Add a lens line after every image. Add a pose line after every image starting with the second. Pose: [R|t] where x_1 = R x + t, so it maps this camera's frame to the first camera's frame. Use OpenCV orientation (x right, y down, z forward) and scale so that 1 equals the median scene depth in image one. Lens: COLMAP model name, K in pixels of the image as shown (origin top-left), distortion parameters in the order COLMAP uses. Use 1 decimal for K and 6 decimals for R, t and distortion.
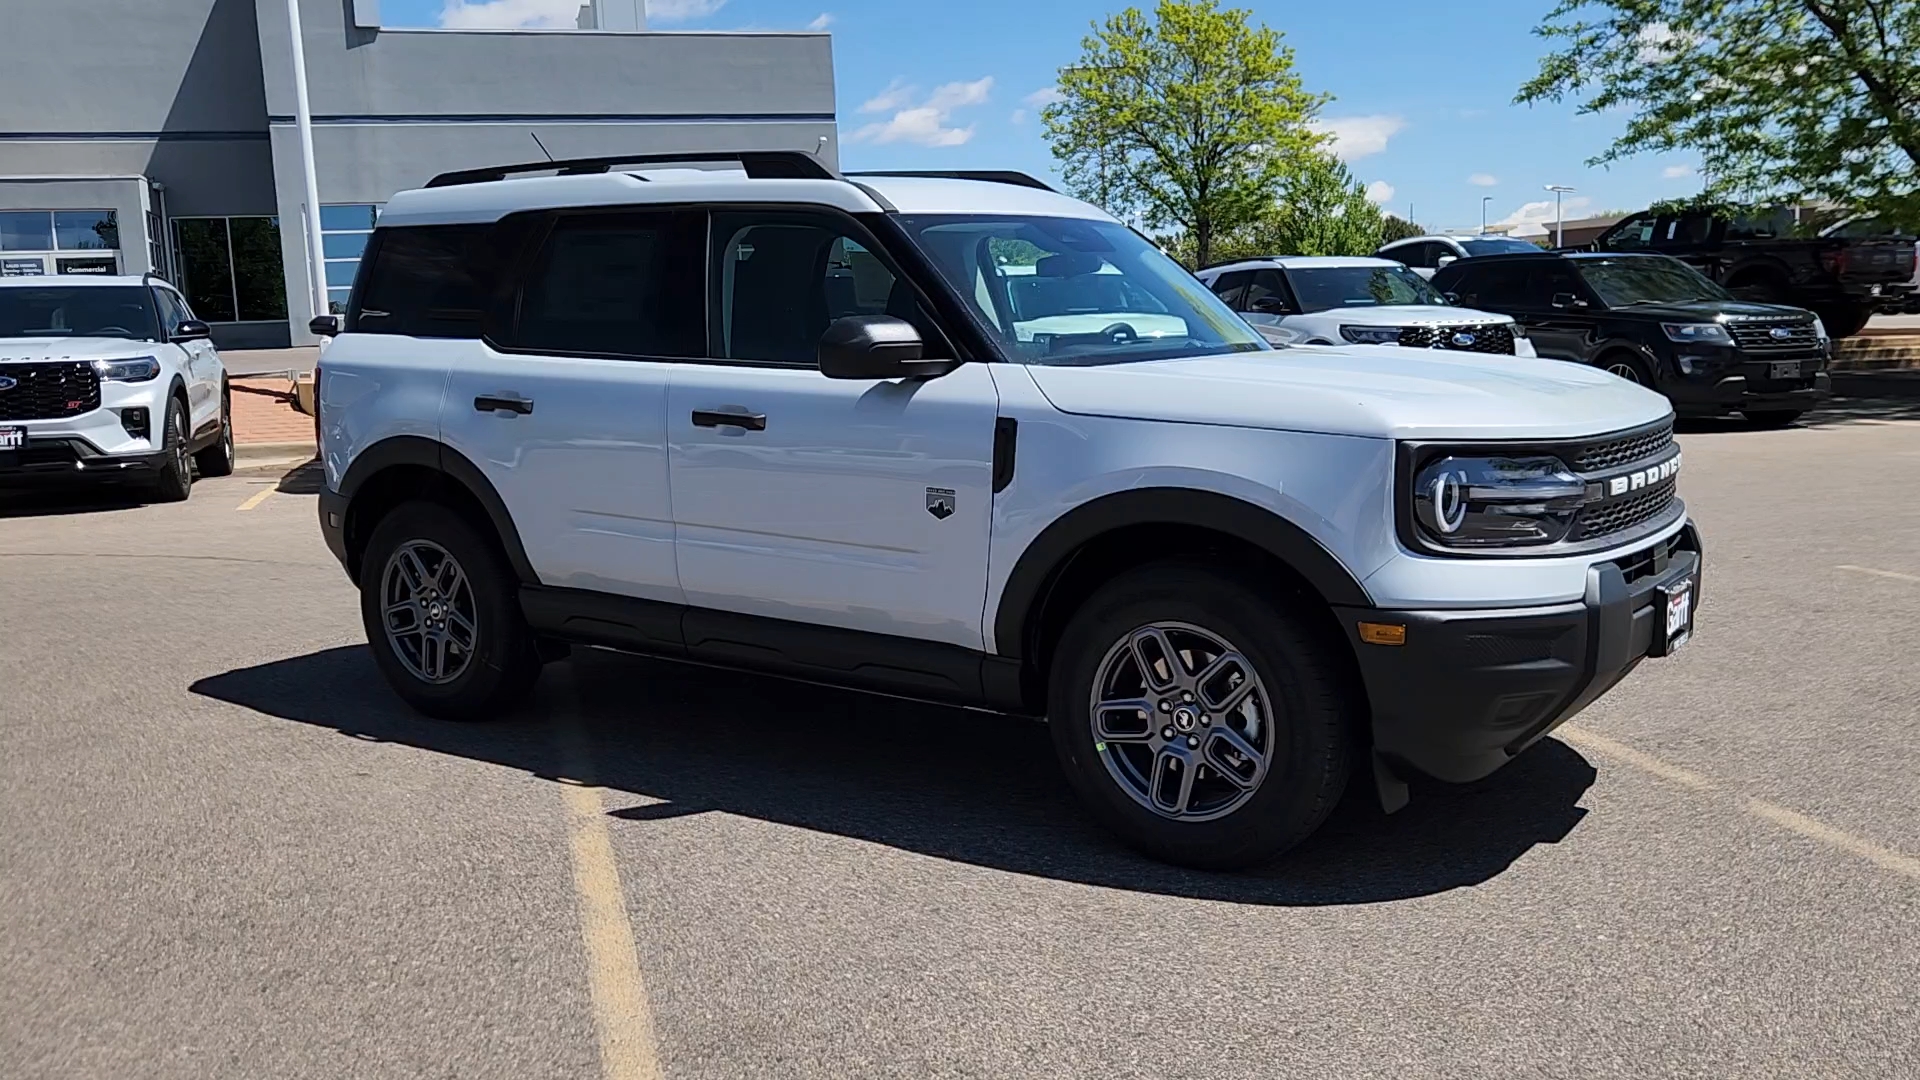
lens RADIAL K [[1666.4, 0, 946.9], [0, 1666.4, 546.3], [0, 0, 1]] dist [0.034754, -0.025090]
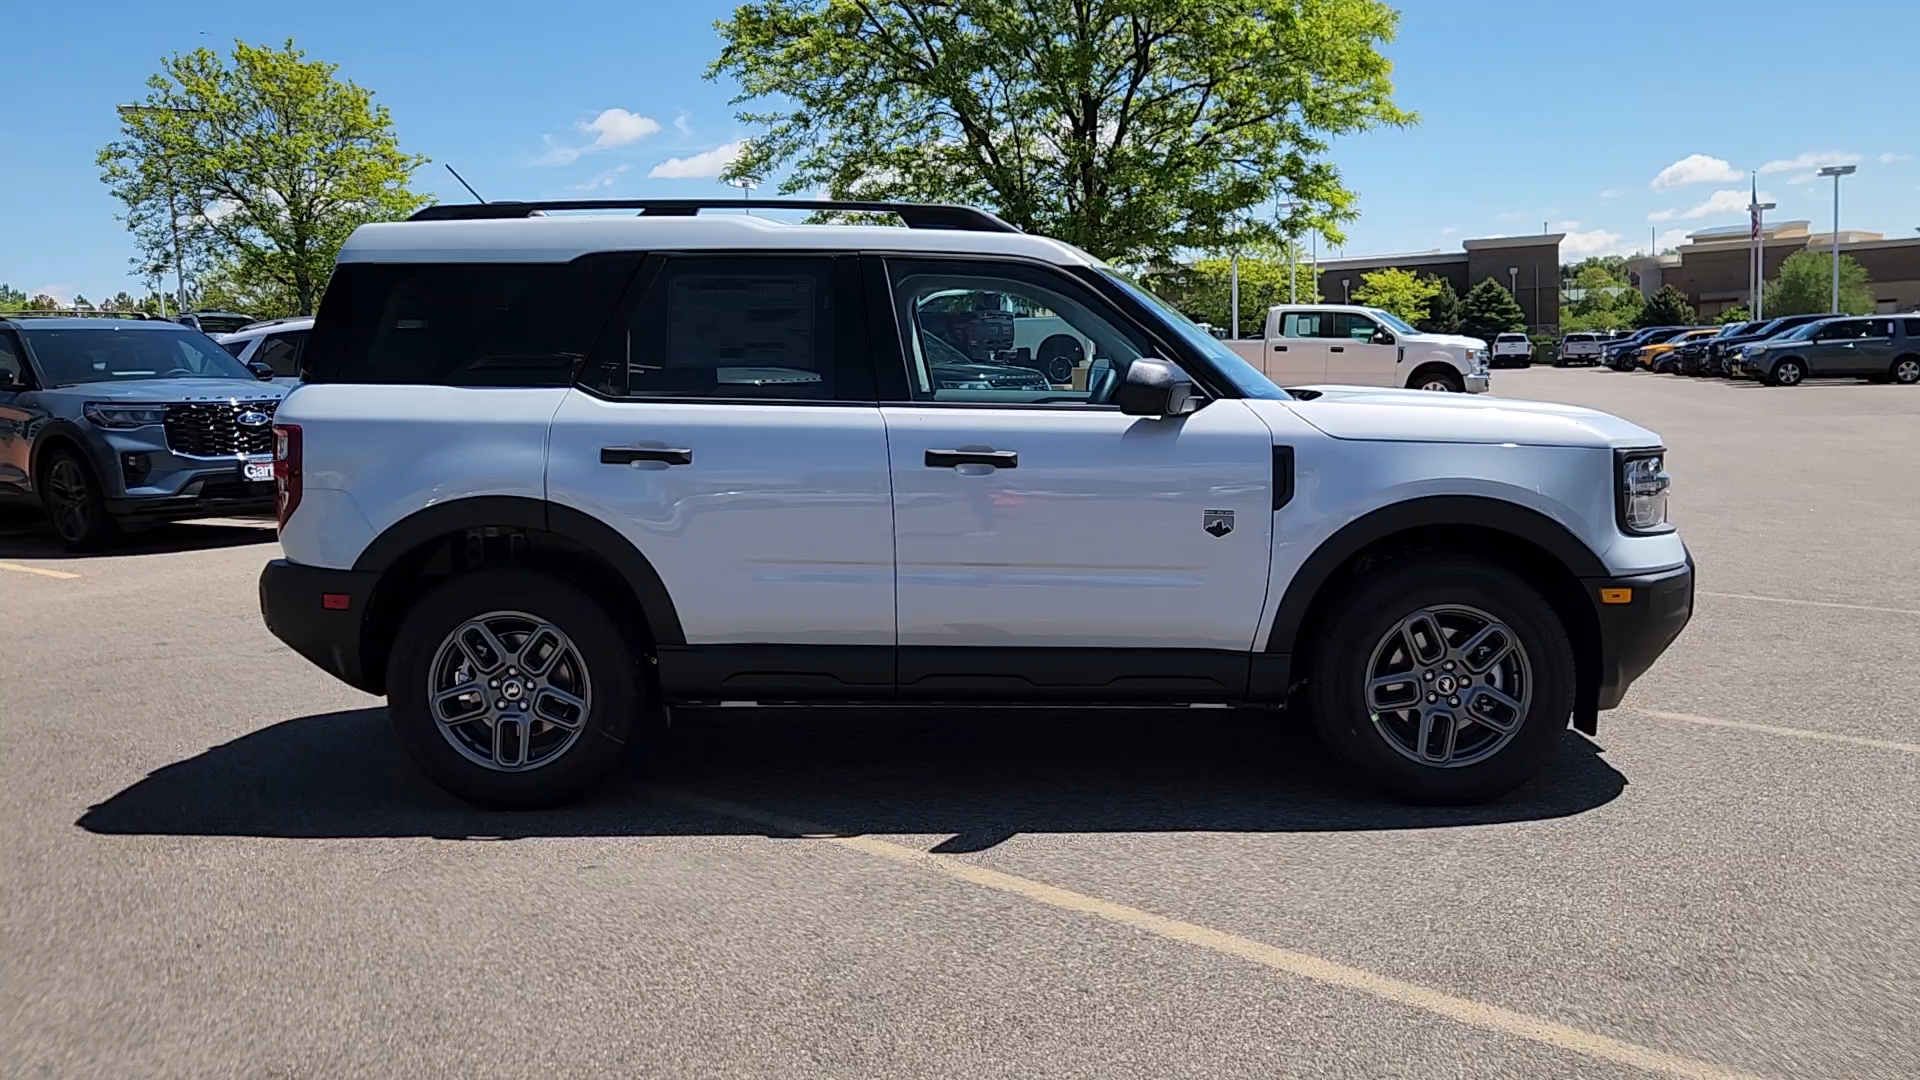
lens RADIAL K [[1666.4, 0, 949.2], [0, 1666.4, 541.0], [0, 0, 1]] dist [0.034754, -0.025090]
pose [[0.834859, -0.057792, 0.547421, -0.675253], [0.080332, 0.996618, -0.017298, -0.007720], [-0.544570, 0.058416, 0.836678, 0.132825]]
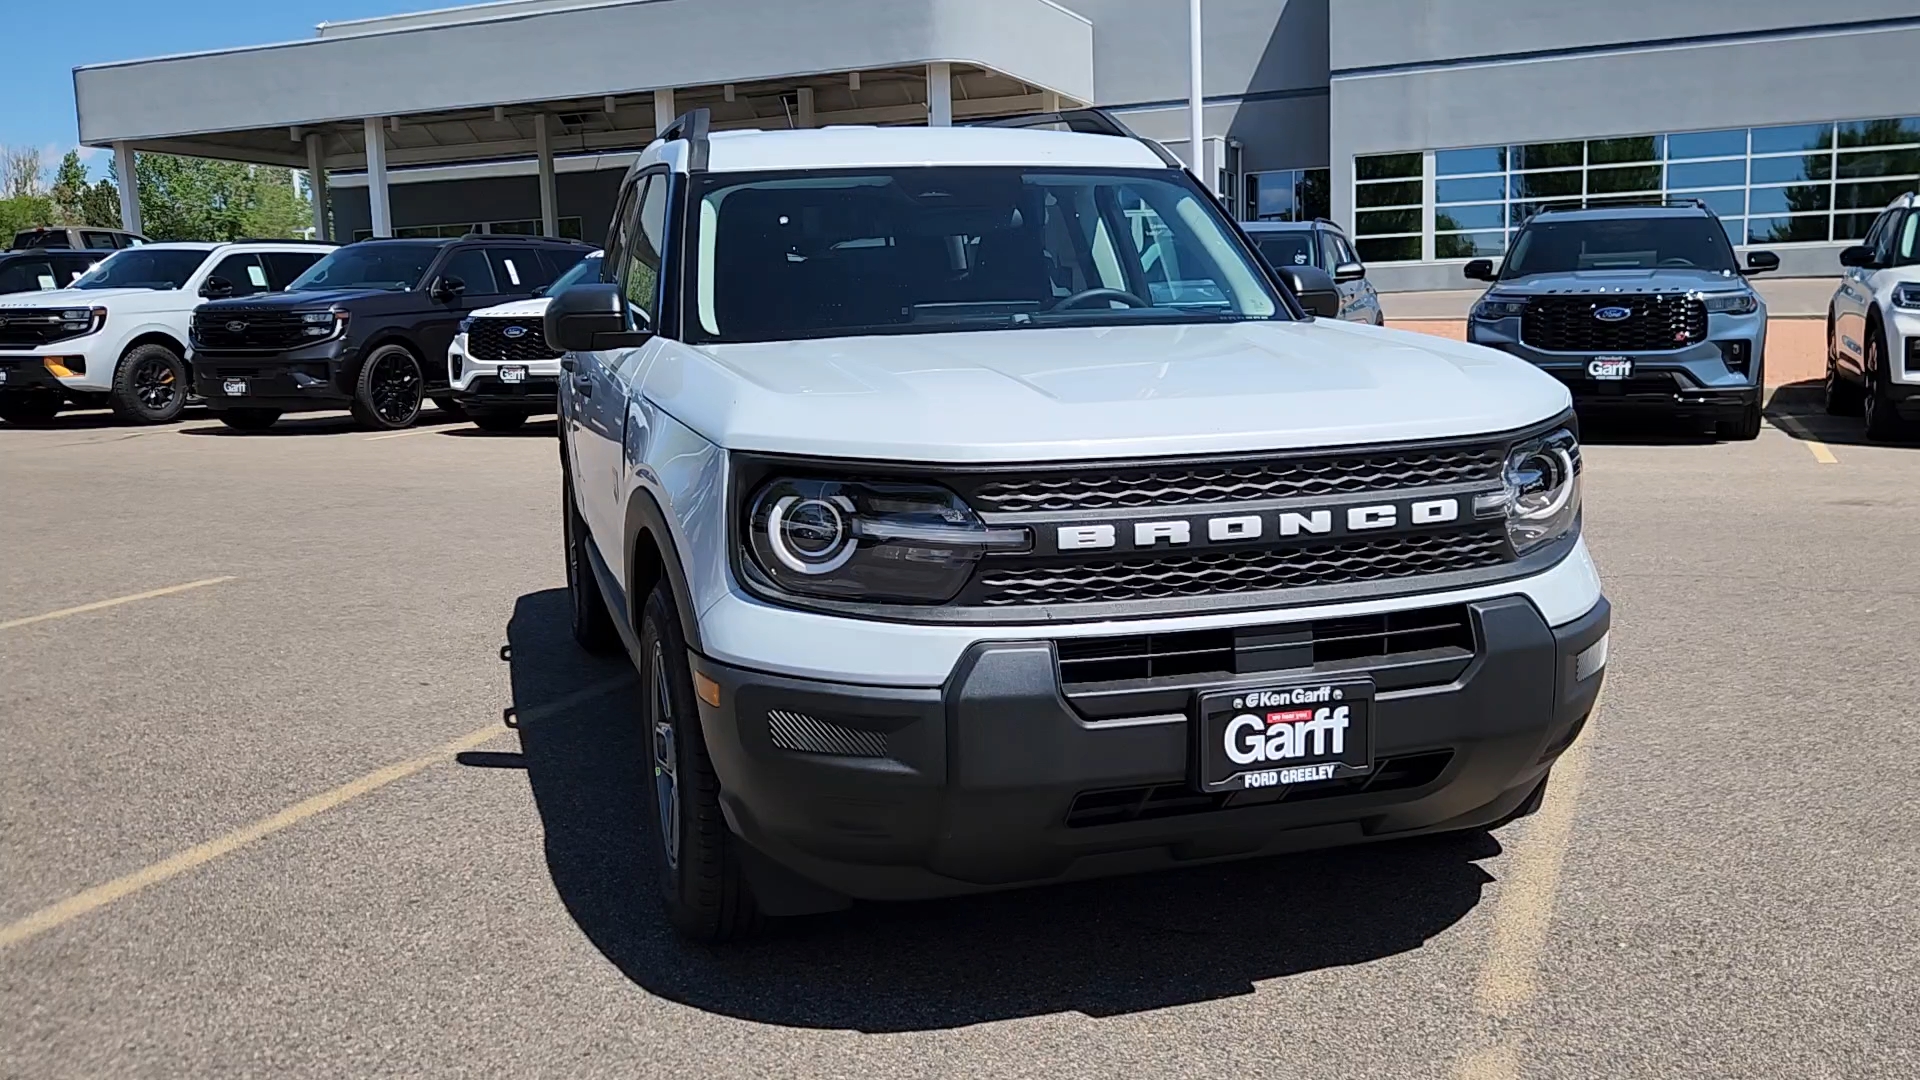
lens RADIAL K [[1666.4, 0, 946.3], [0, 1666.4, 541.8], [0, 0, 1]] dist [0.034754, -0.025090]
pose [[0.777870, 0.099346, -0.620523, 0.630524], [-0.080793, 0.995040, 0.058026, -0.055577], [0.623210, 0.004997, 0.782038, 0.331815]]
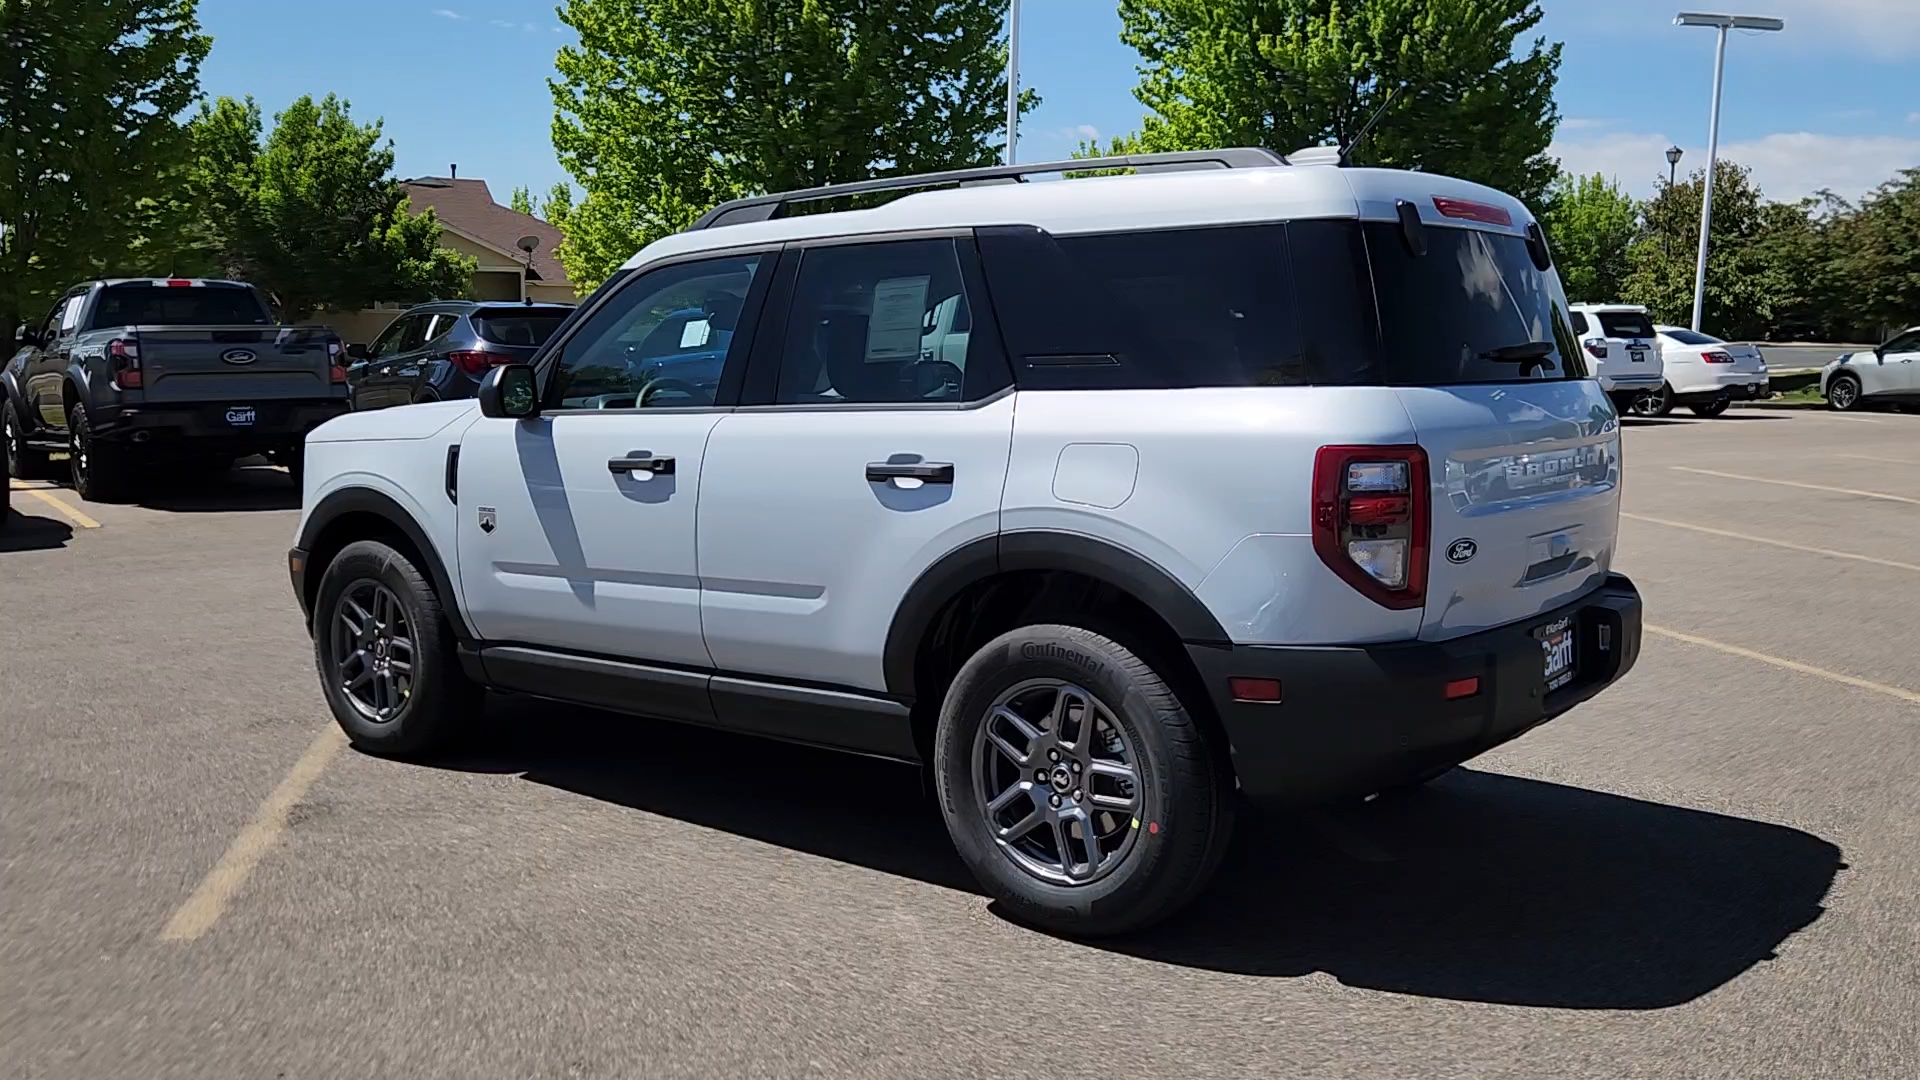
lens RADIAL K [[1666.4, 0, 947.8], [0, 1666.4, 541.8], [0, 0, 1]] dist [0.034754, -0.025090]
pose [[-0.997333, 0.011730, 0.072039, -0.143372], [0.029888, 0.966088, 0.256476, -0.318668], [-0.066587, 0.257945, -0.963862, 2.171298]]
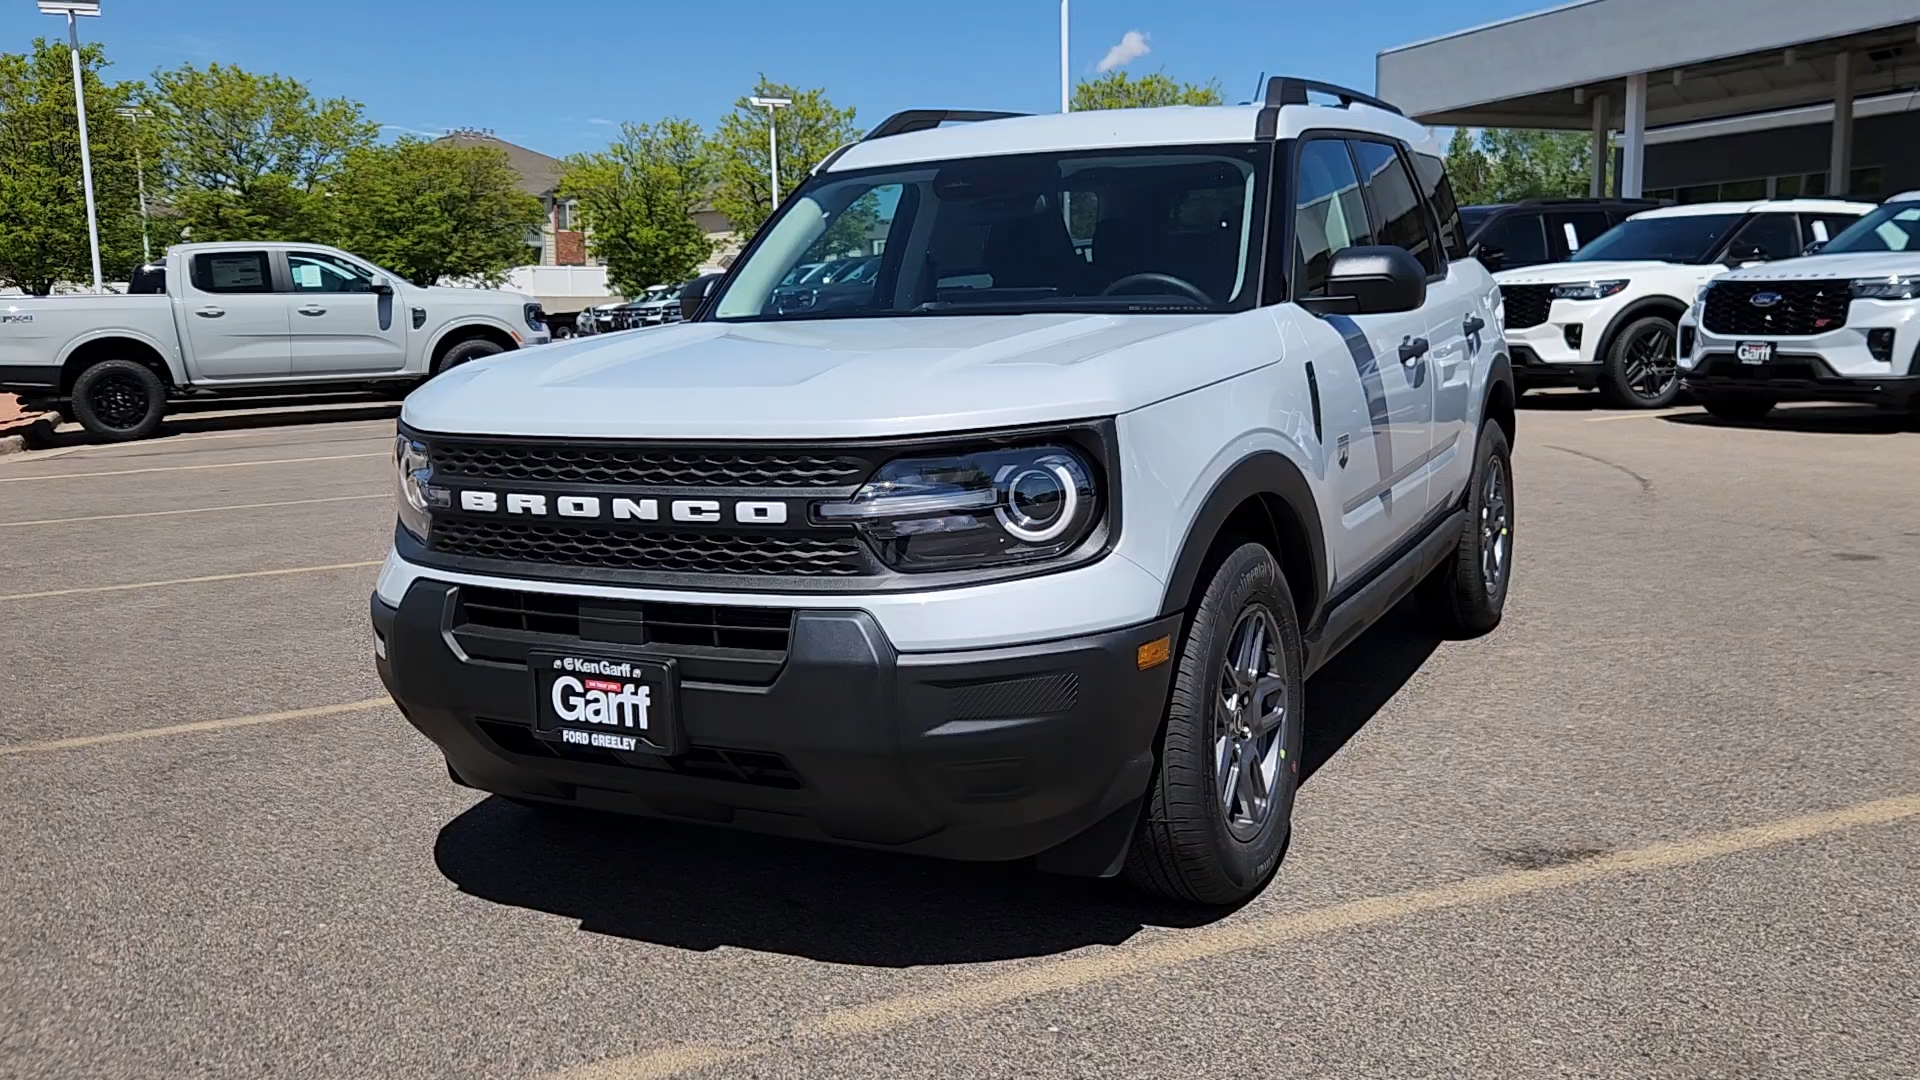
lens RADIAL K [[1666.4, 0, 945.8], [0, 1666.4, 548.4], [0, 0, 1]] dist [0.034754, -0.025090]
pose [[0.118676, 0.173718, -0.977619, 0.983363], [-0.110216, 0.980797, 0.160903, -0.135562], [0.986797, 0.088654, 0.135544, 0.891132]]
